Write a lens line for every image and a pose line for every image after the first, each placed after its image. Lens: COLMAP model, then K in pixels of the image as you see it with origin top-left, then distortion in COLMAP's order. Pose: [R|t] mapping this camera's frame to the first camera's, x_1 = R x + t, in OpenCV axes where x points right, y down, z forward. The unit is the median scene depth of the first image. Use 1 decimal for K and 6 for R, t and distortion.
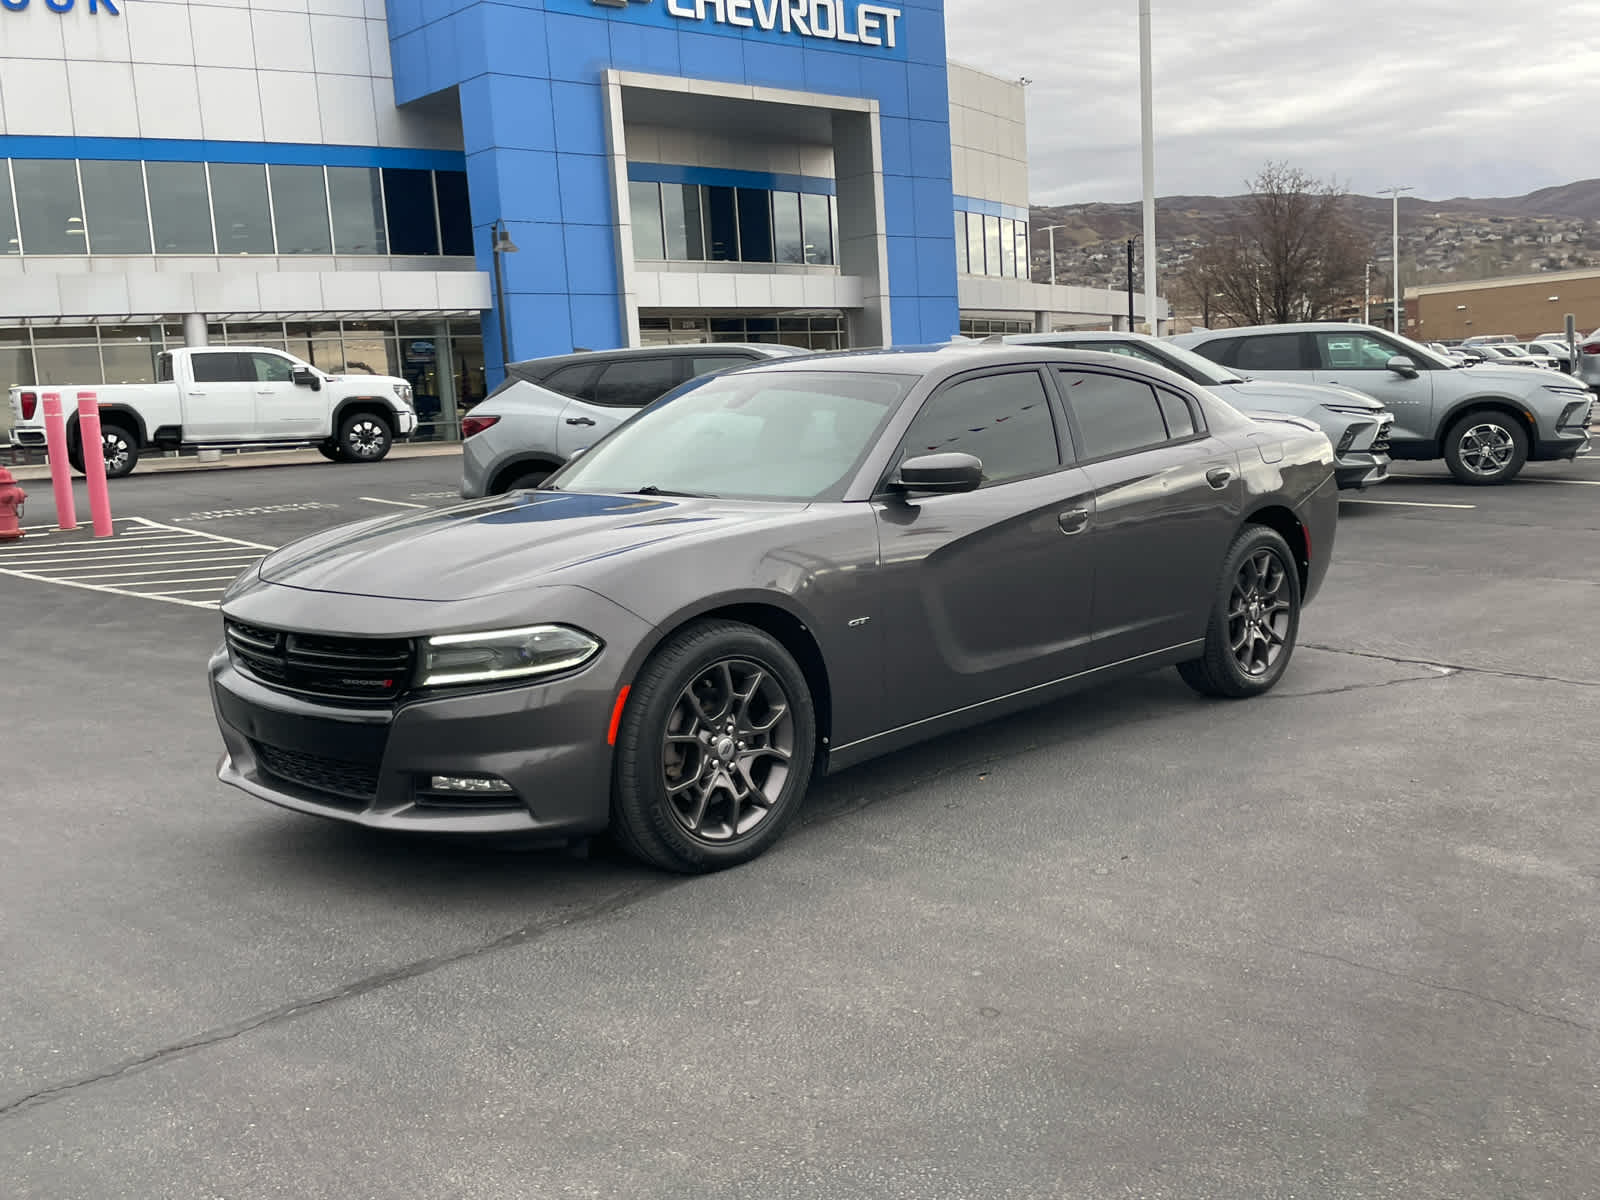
lens RADIAL K [[1629.2, 0, 816.9], [0, 1629.2, 595.6], [0, 0, 1]] dist [0.109306, -0.174978]
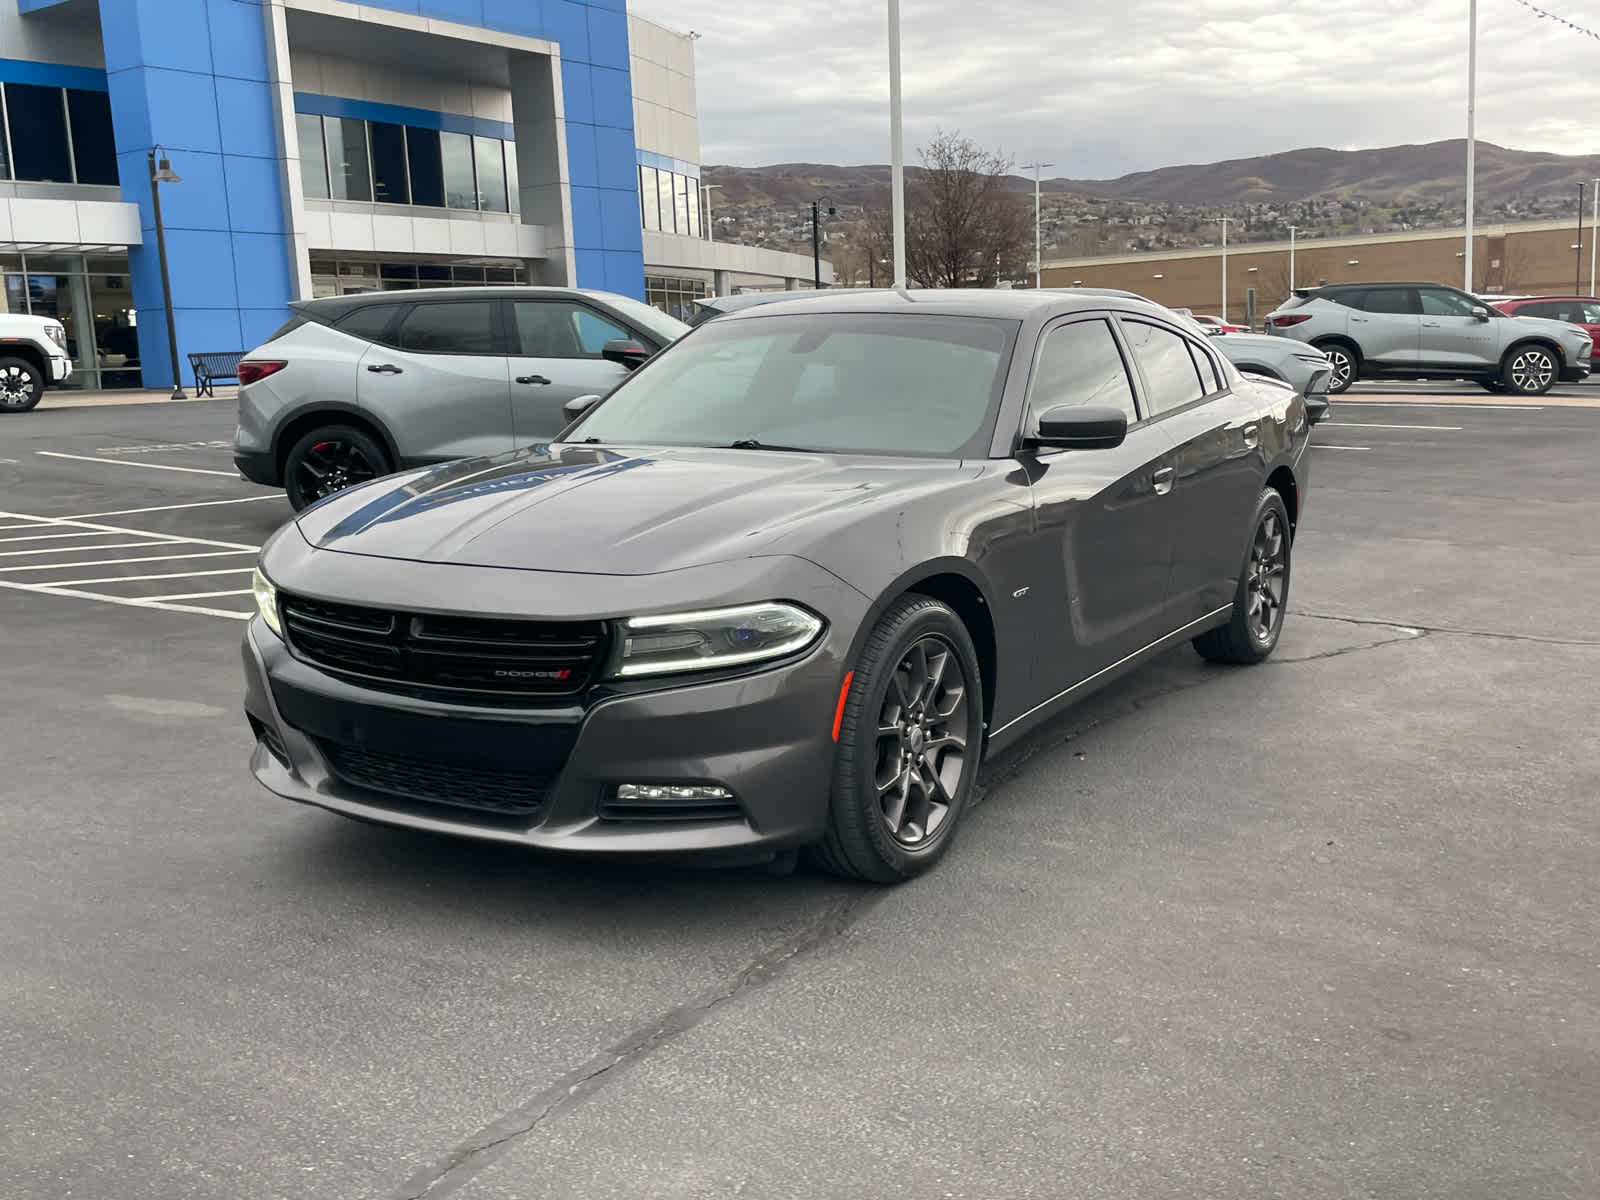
lens RADIAL K [[1629.2, 0, 816.9], [0, 1629.2, 595.6], [0, 0, 1]] dist [0.109306, -0.174978]
pose [[0.974611, -0.012610, 0.223548, -0.113575], [0.007289, 0.999670, 0.024614, -0.002077], [-0.223784, -0.022359, 0.974382, 0.059539]]
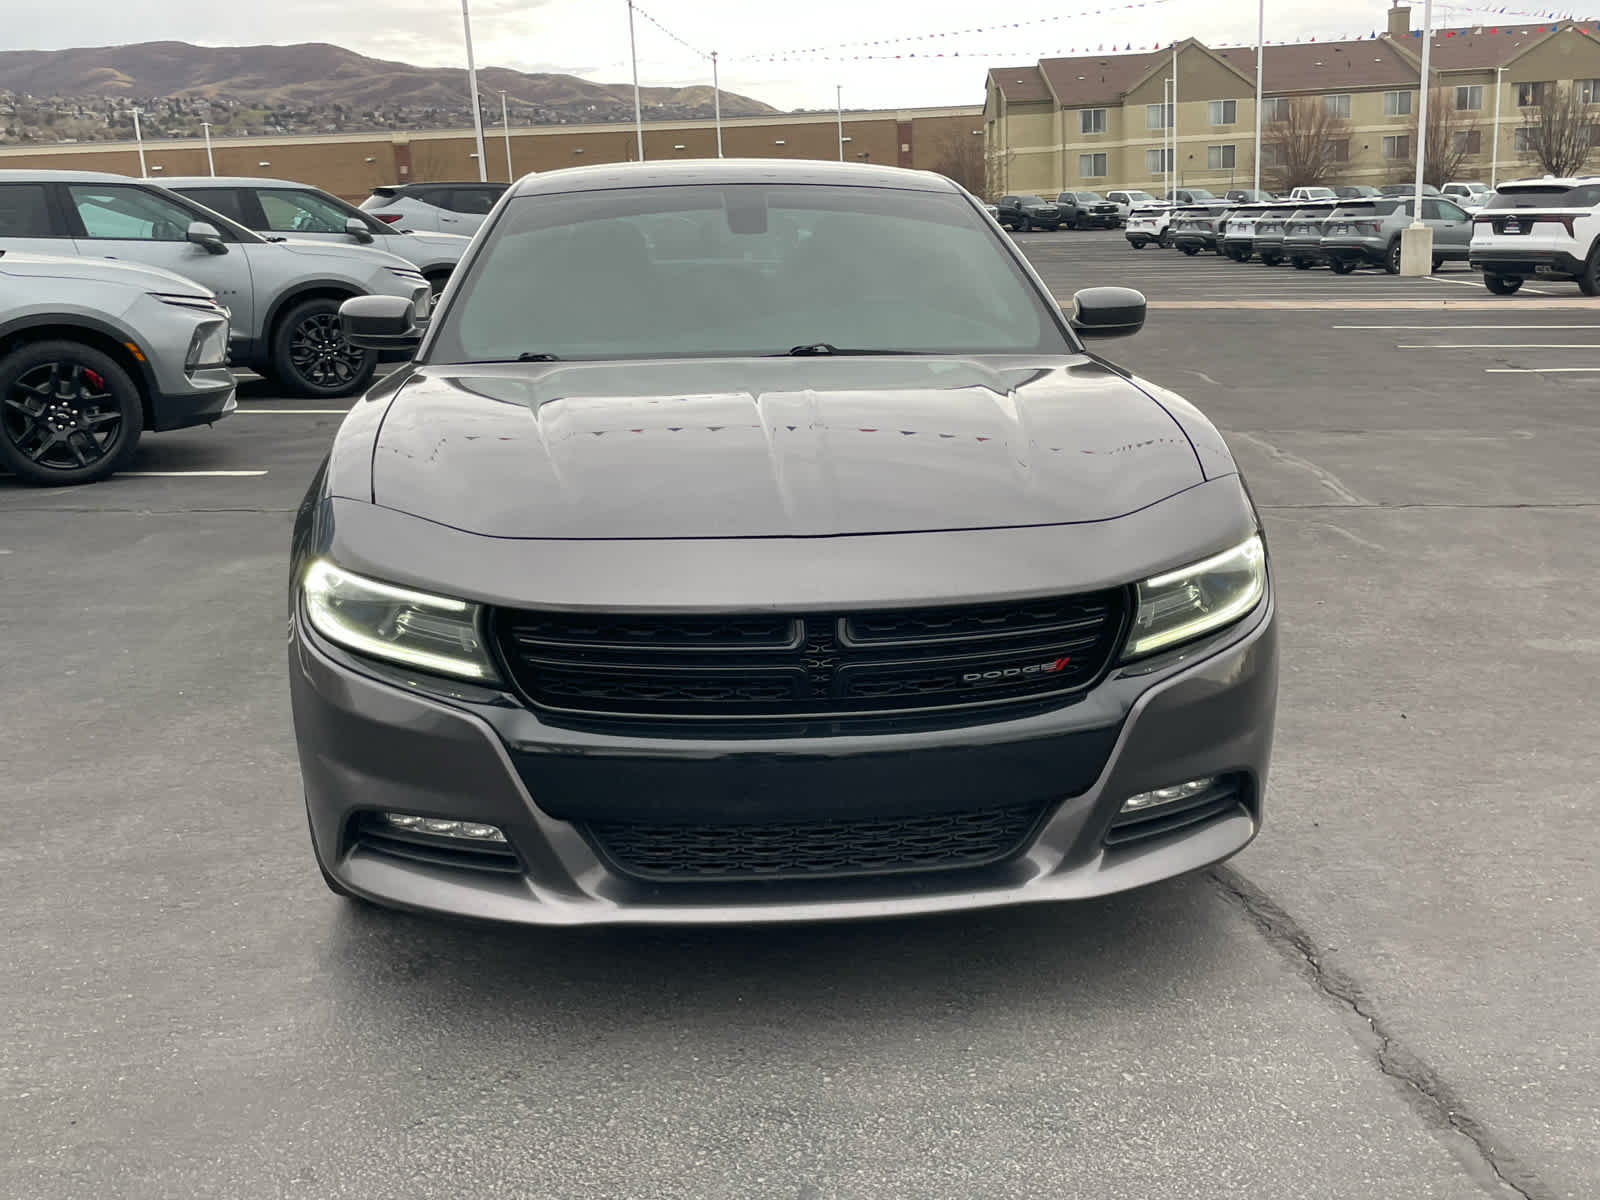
lens RADIAL K [[1621.0, 0, 799.0], [0, 1621.0, 625.4], [0, 0, 1]] dist [0.111880, -0.153747]
pose [[0.652131, -0.158149, 0.741427, -0.272341], [0.092474, 0.987290, 0.129256, -0.016947], [-0.752445, -0.015730, 0.658467, 0.239799]]
